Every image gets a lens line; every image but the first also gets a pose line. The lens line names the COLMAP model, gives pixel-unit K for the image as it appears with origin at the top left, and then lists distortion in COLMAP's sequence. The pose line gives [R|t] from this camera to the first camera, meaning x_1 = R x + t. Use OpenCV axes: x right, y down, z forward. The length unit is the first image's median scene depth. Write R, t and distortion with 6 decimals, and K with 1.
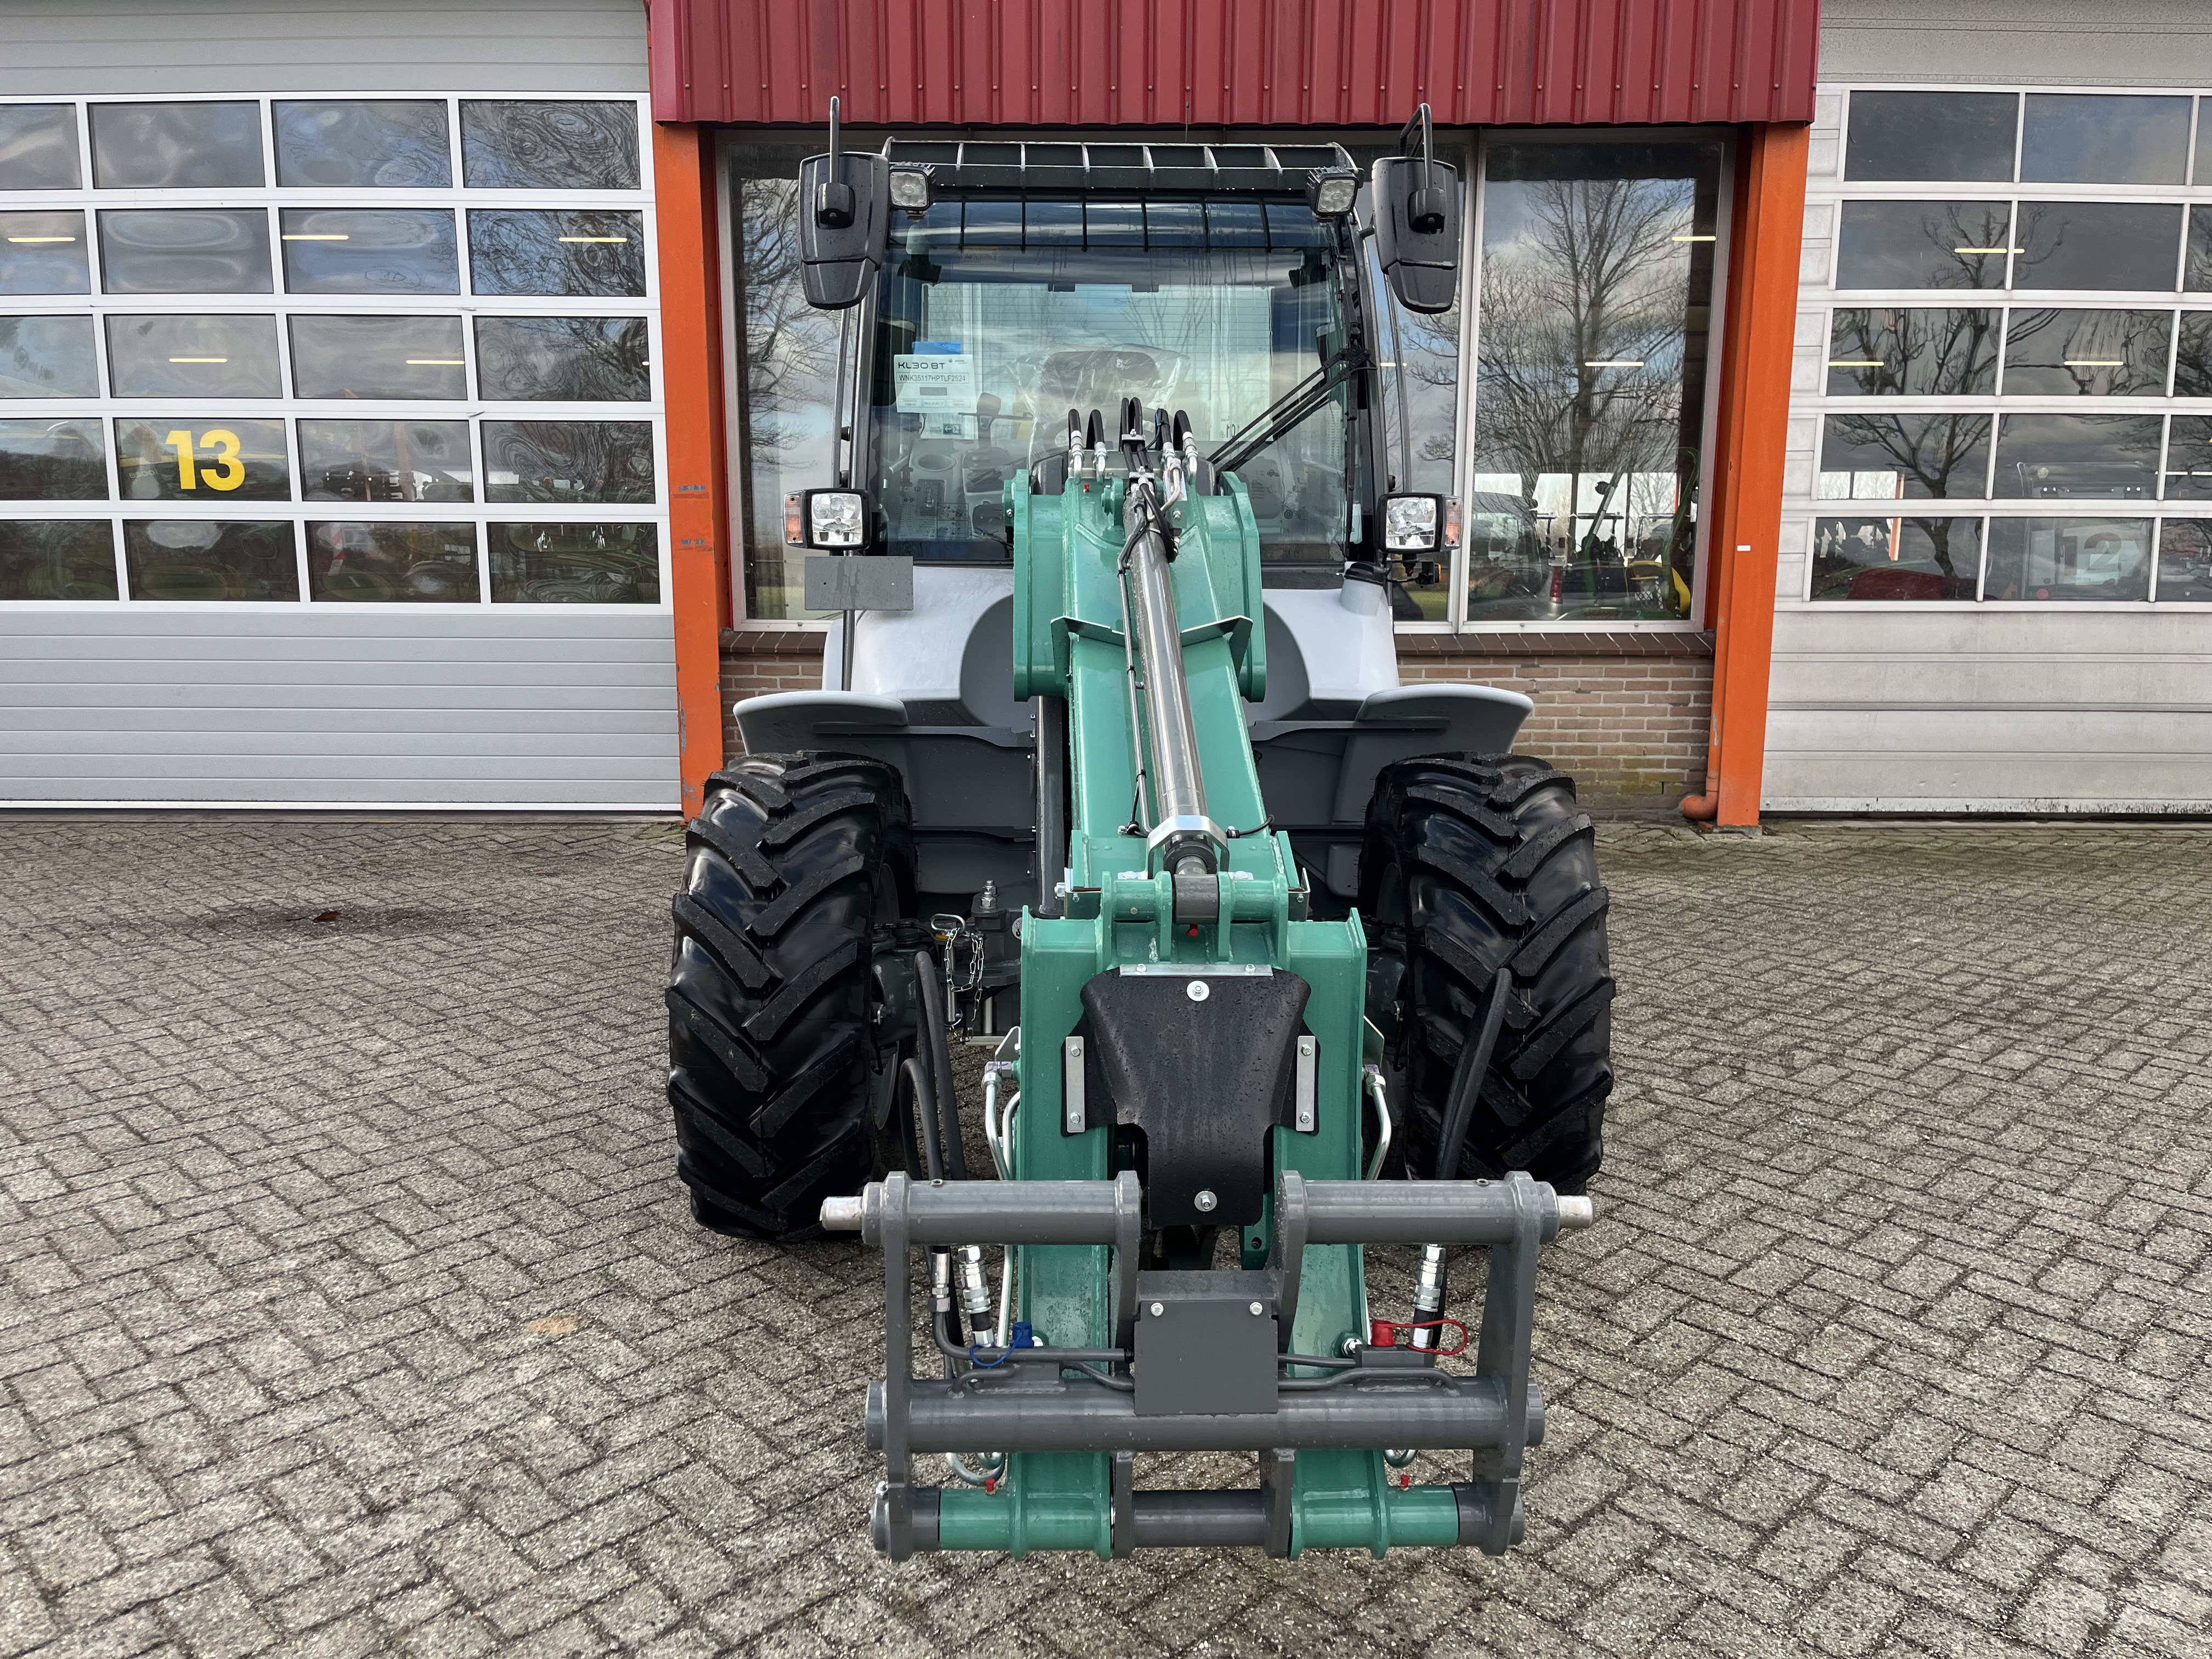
lens RADIAL K [[1704.5, 0, 1124.4], [0, 1704.5, 833.1], [0, 0, 1]] dist [0.061819, -0.074319]
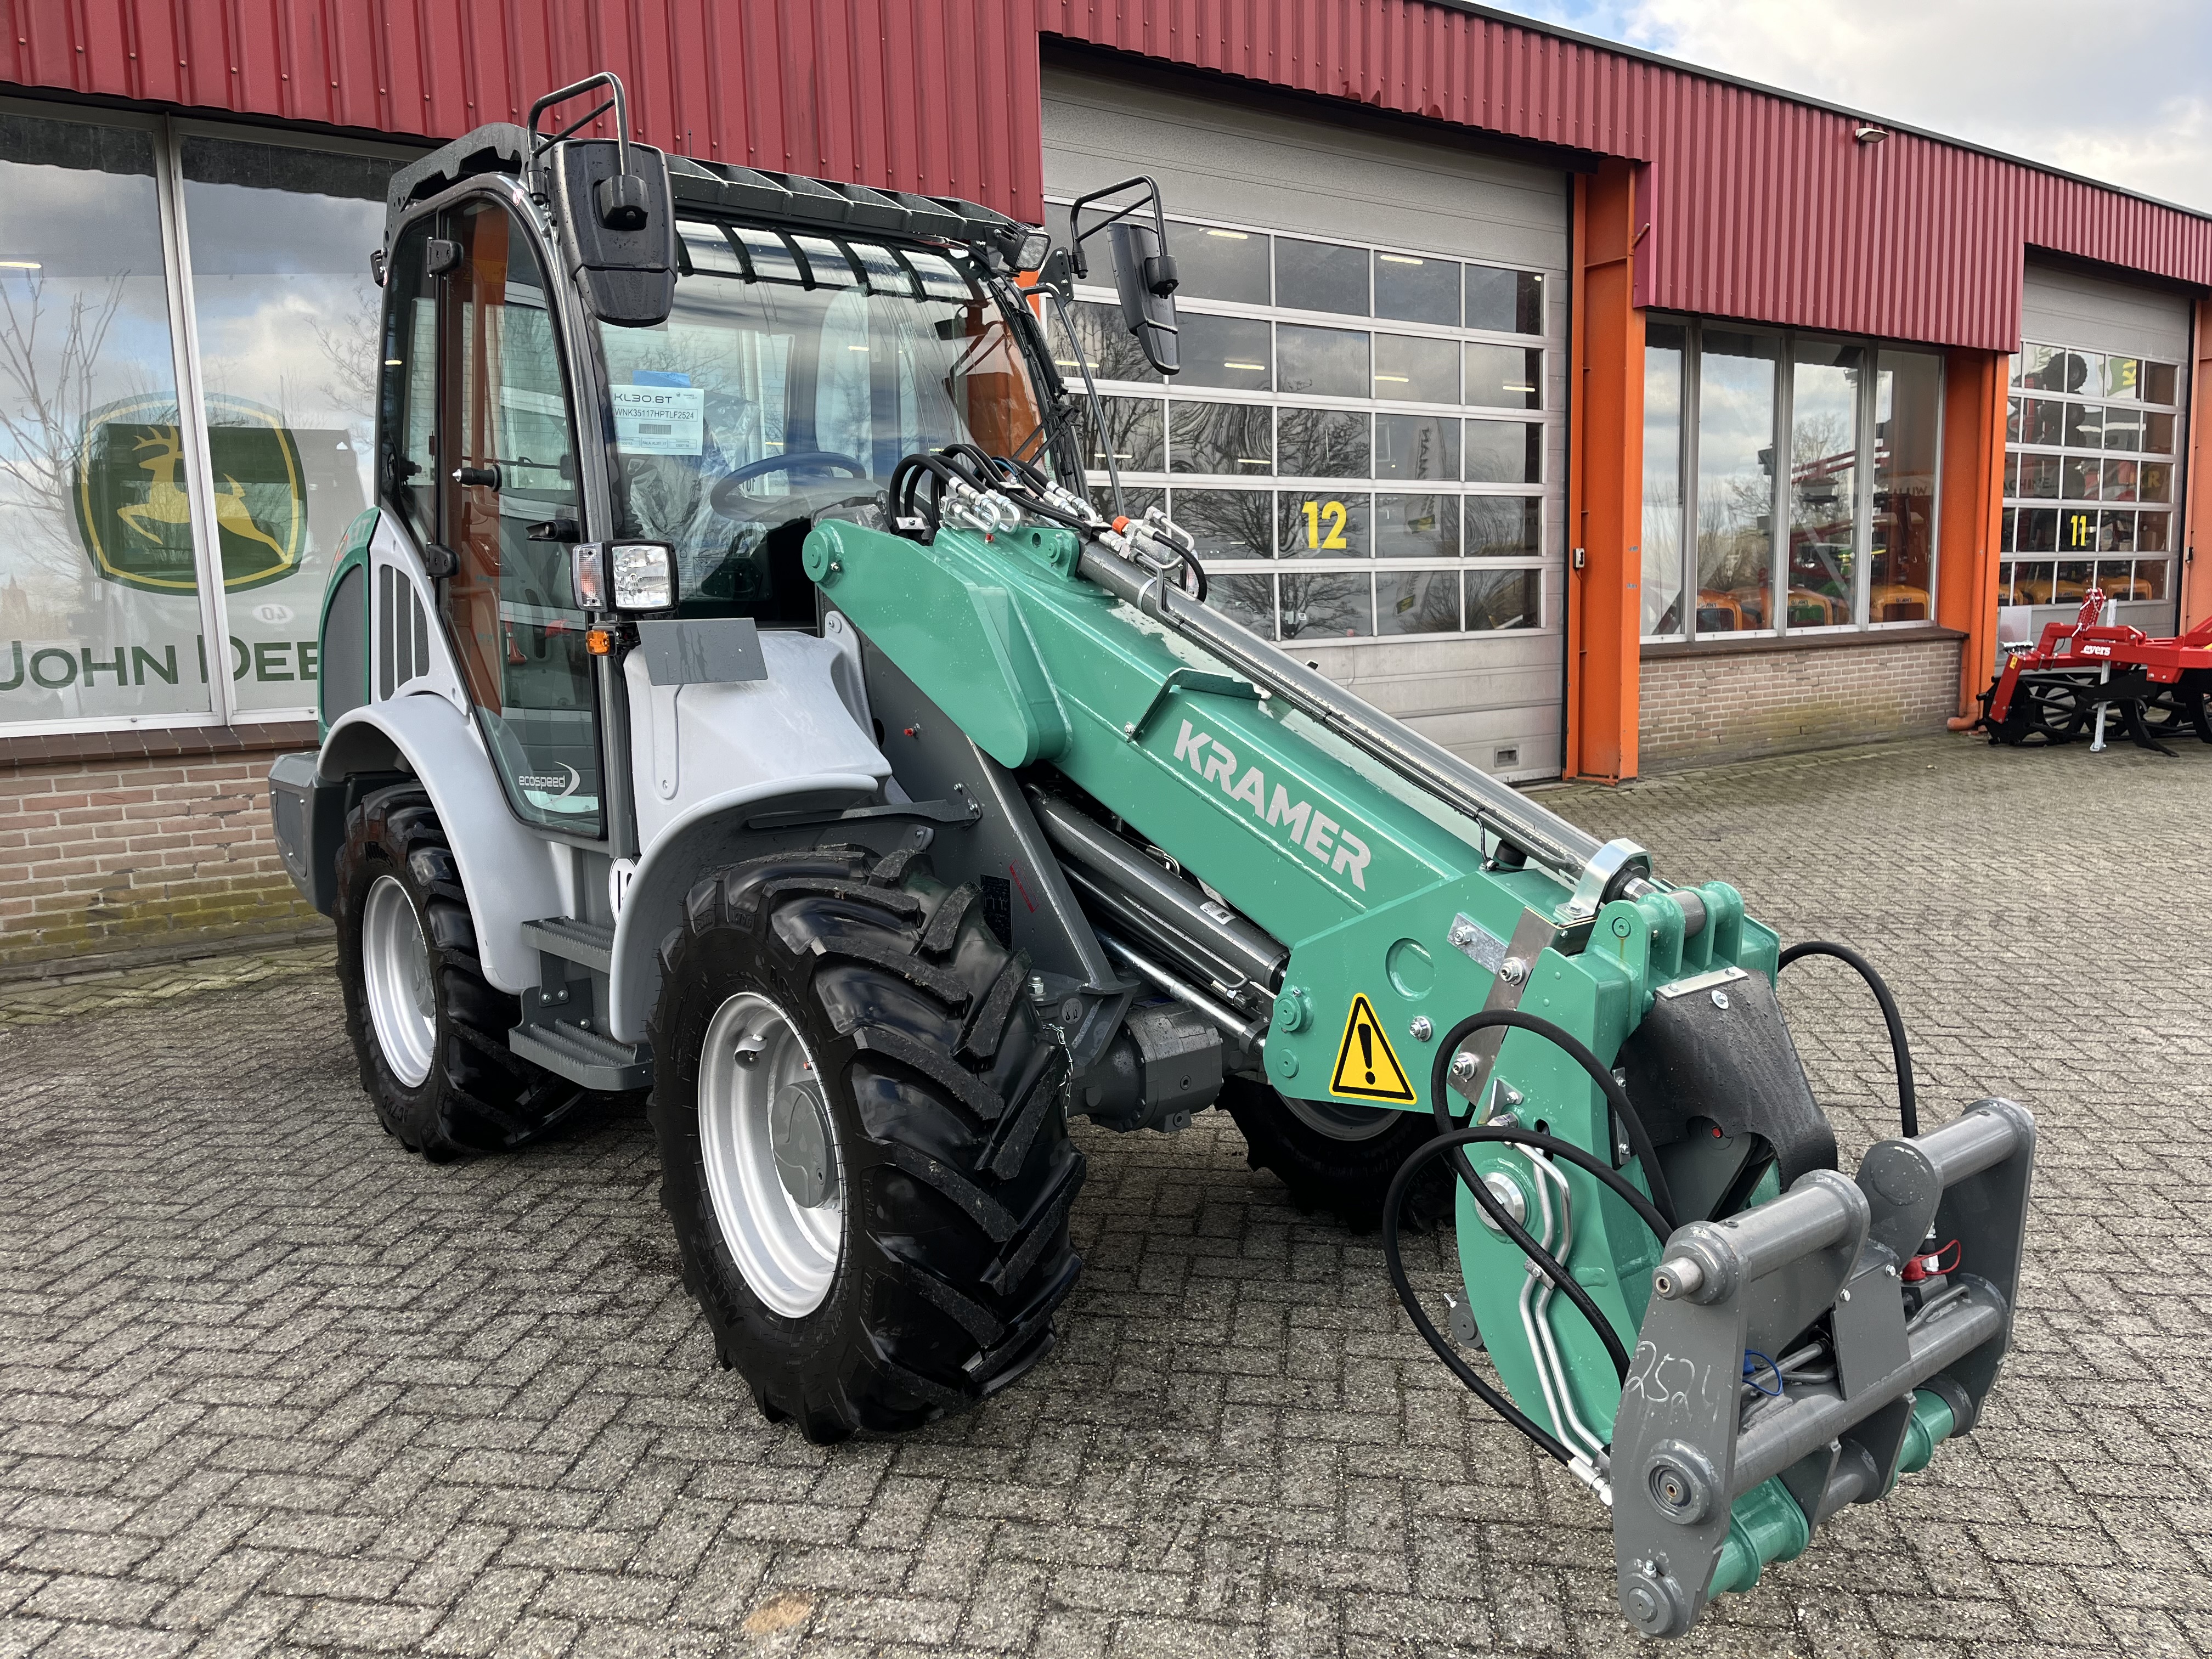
lens RADIAL K [[1688.1, 0, 1106.0], [0, 1688.1, 829.5], [0, 0, 1]] dist [0.059920, -0.091615]
pose [[0.783257, -0.101650, 0.613332, -0.457040], [0.128714, 0.991682, -0.000019, -0.026971], [-0.608228, 0.078959, 0.789825, 0.208457]]
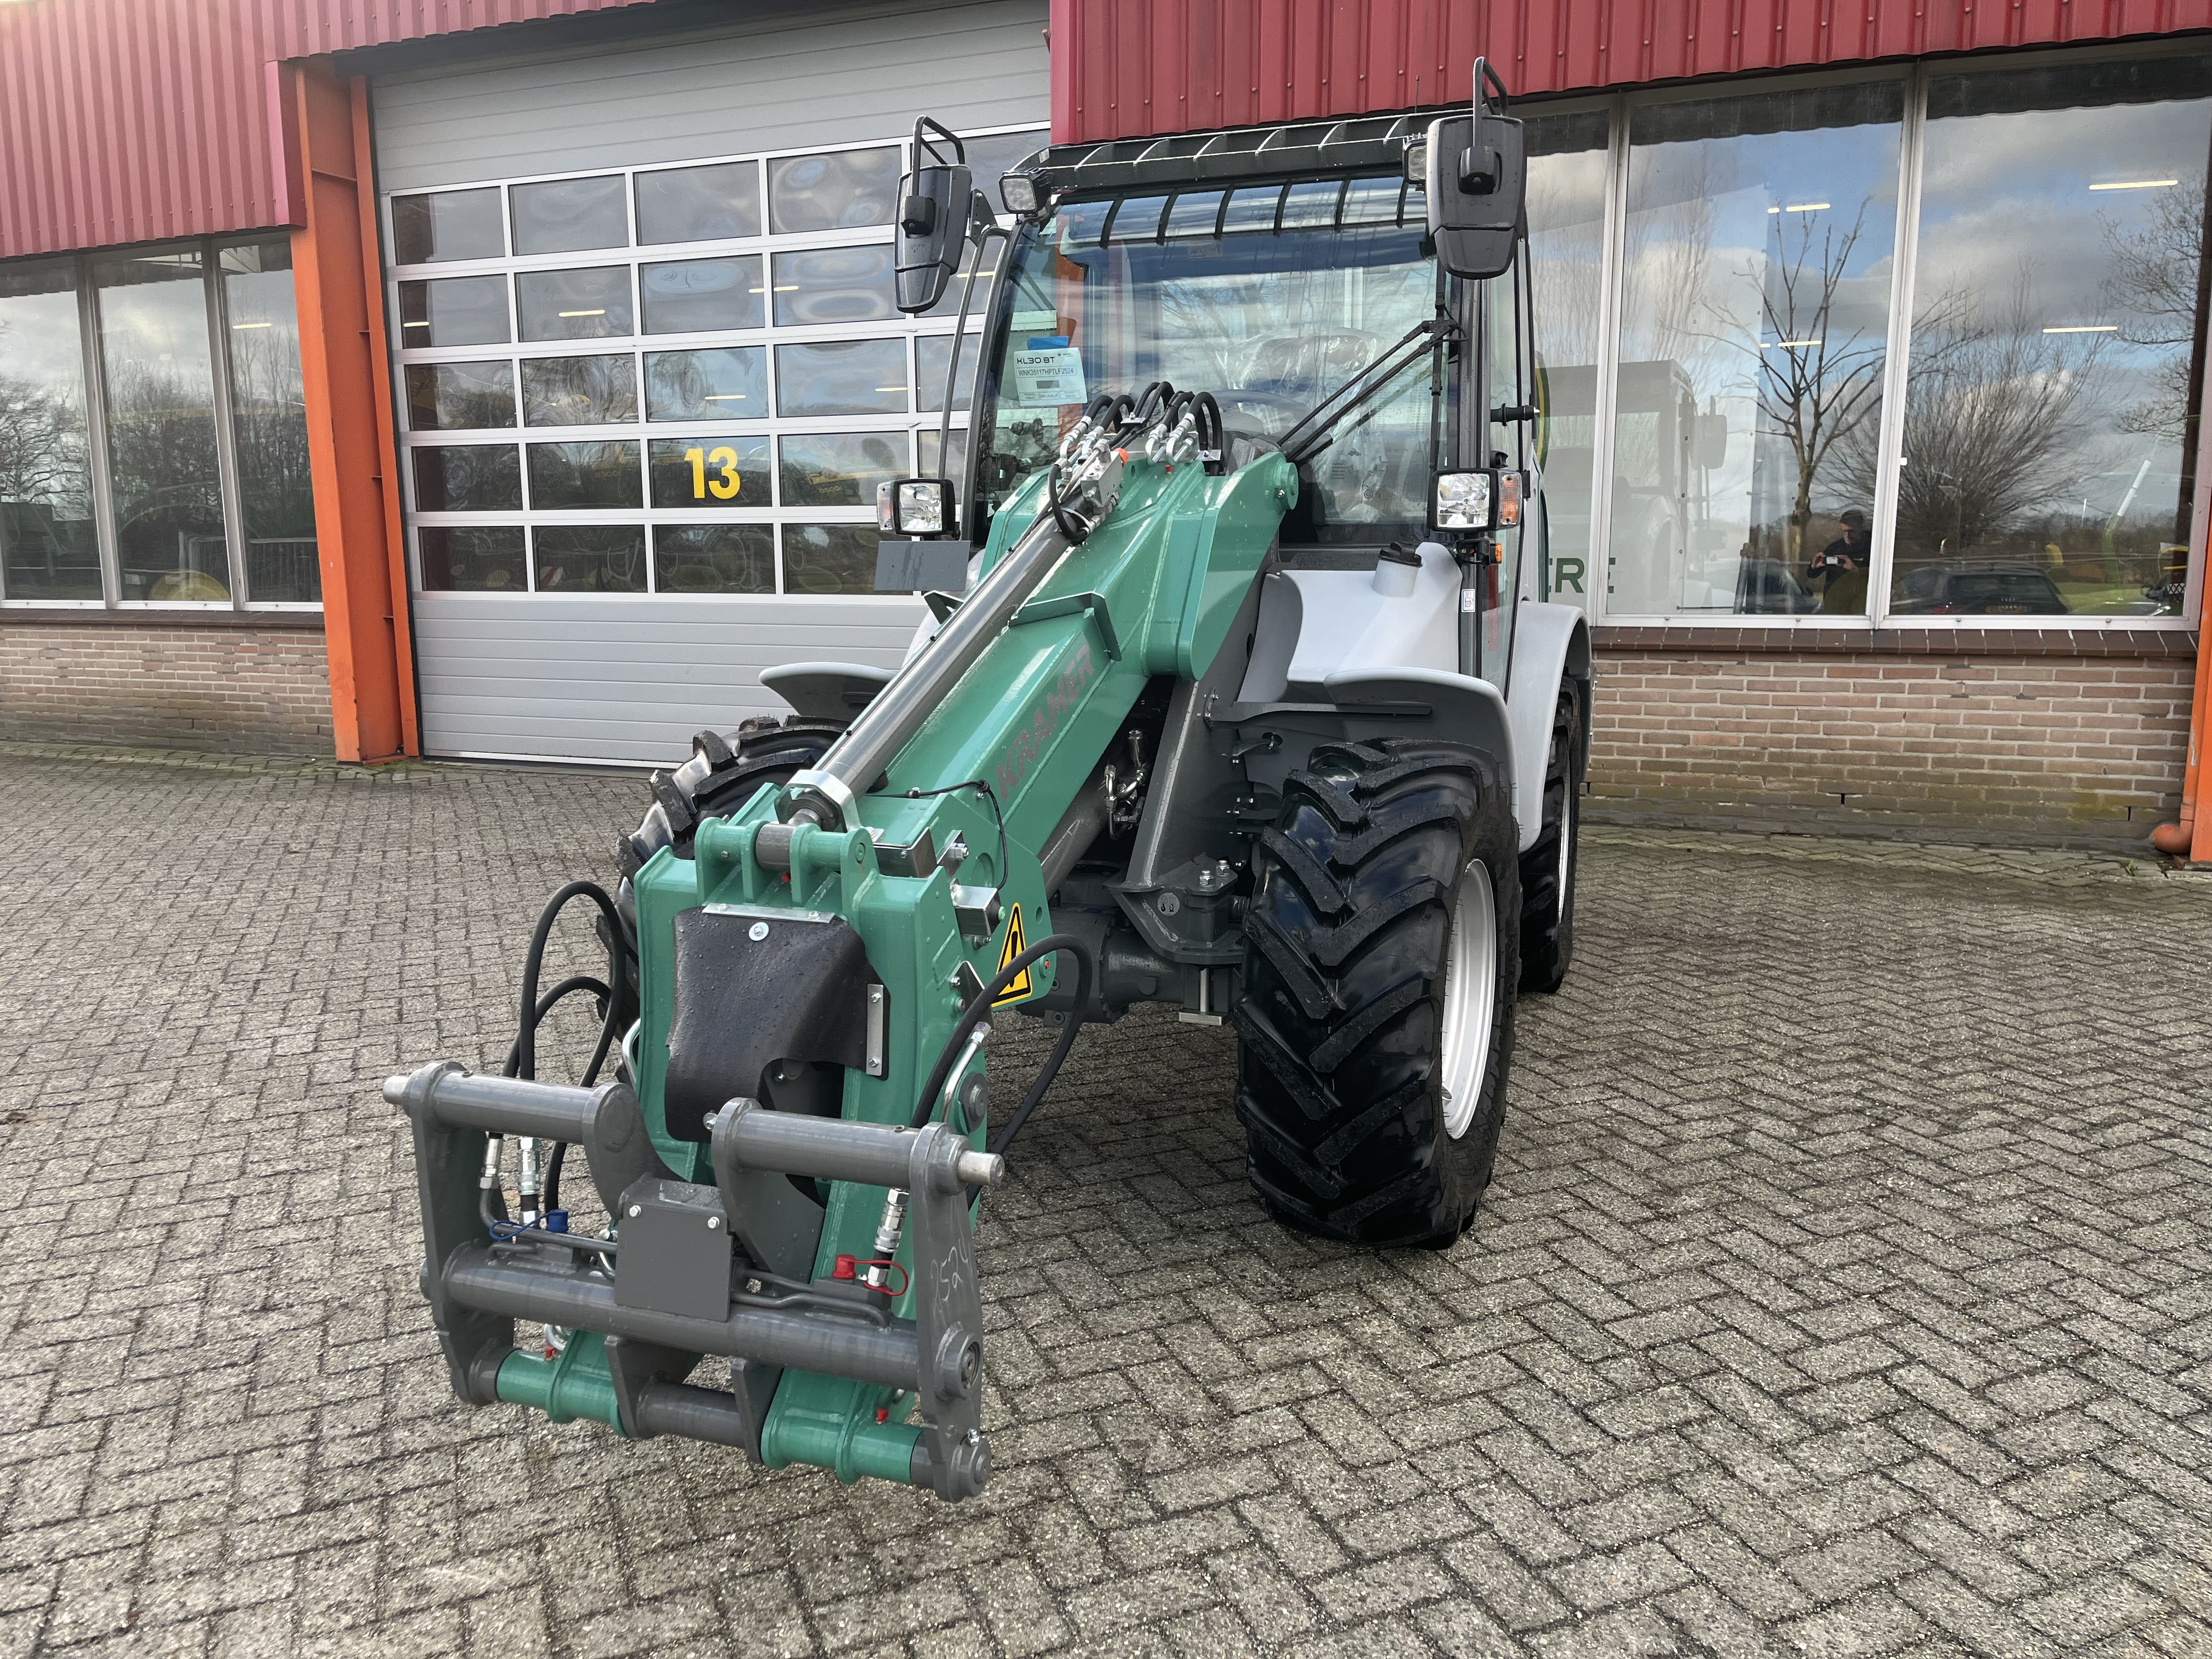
lens RADIAL K [[1712.2, 0, 1126.8], [0, 1712.2, 833.2], [0, 0, 1]] dist [0.052256, -0.046366]
pose [[0.925881, 0.053882, -0.373955, 0.340333], [-0.054378, 0.998478, 0.009231, 0.004327], [0.373883, 0.011788, 0.927401, 0.043792]]
